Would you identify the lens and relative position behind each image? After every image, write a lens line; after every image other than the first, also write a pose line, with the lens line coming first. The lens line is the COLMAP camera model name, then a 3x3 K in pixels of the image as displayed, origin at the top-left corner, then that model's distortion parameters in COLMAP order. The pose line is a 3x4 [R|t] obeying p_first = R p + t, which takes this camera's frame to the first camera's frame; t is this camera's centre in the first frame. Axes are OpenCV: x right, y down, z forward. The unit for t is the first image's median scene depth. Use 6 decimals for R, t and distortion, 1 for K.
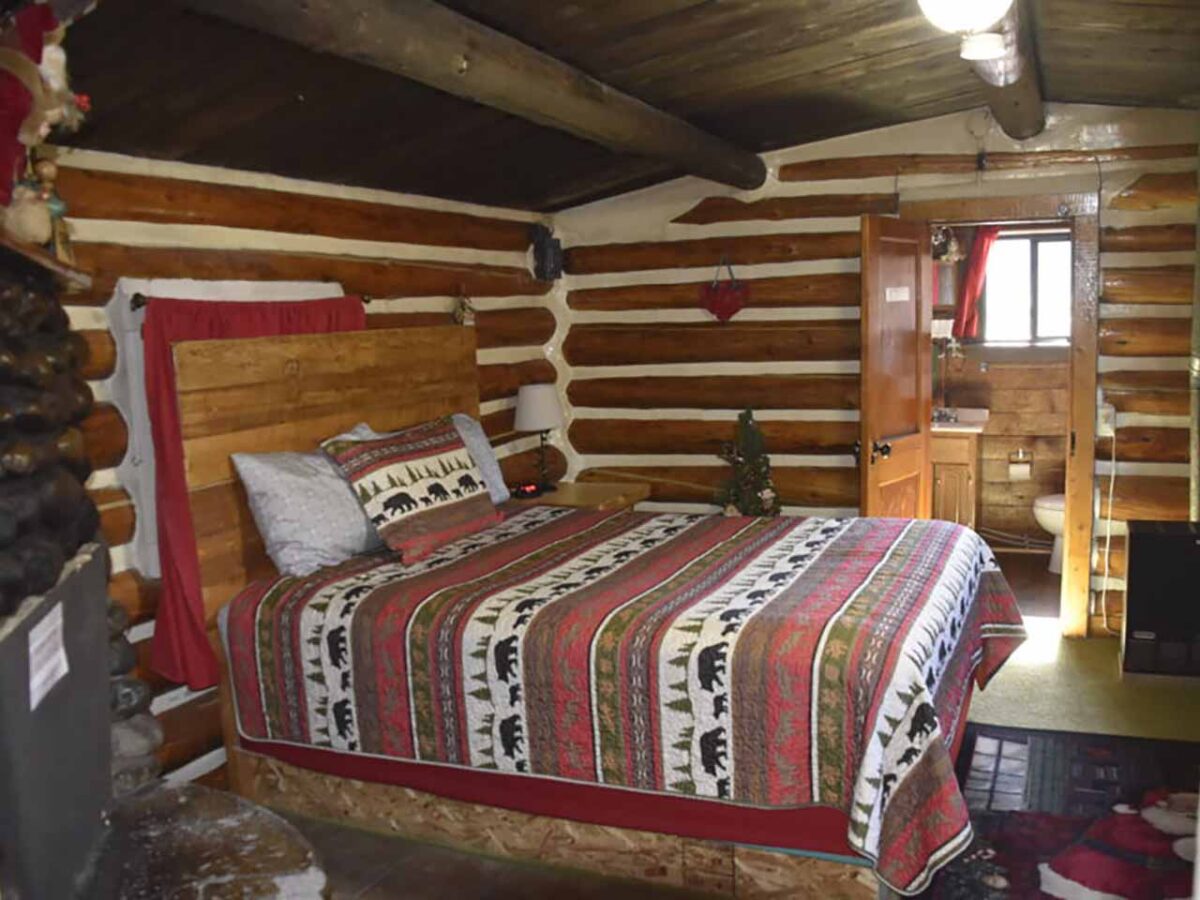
lens RADIAL K [[1119.6, 0, 600.0], [0, 1119.6, 450.0], [0, 0, 1]] dist [-0.099309, 0.009854]
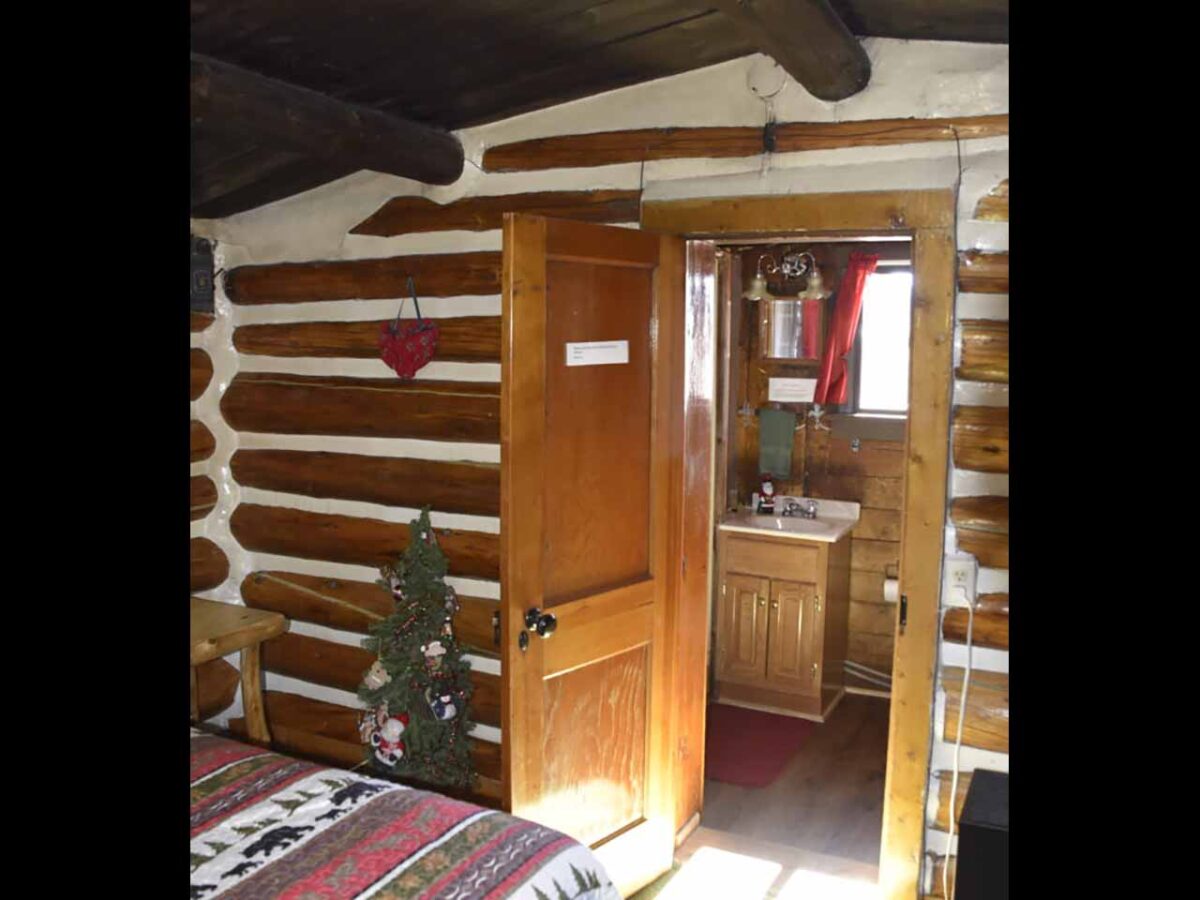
lens RADIAL K [[973.8, 0, 600.4], [0, 973.8, 426.4], [0, 0, 1]] dist [-0.149784, 0.127660]
pose [[0.996608, 0.043001, -0.070165, 0.258027], [-0.044743, 0.998723, -0.023445, -0.075144], [0.069067, 0.026505, 0.997260, 0.407204]]
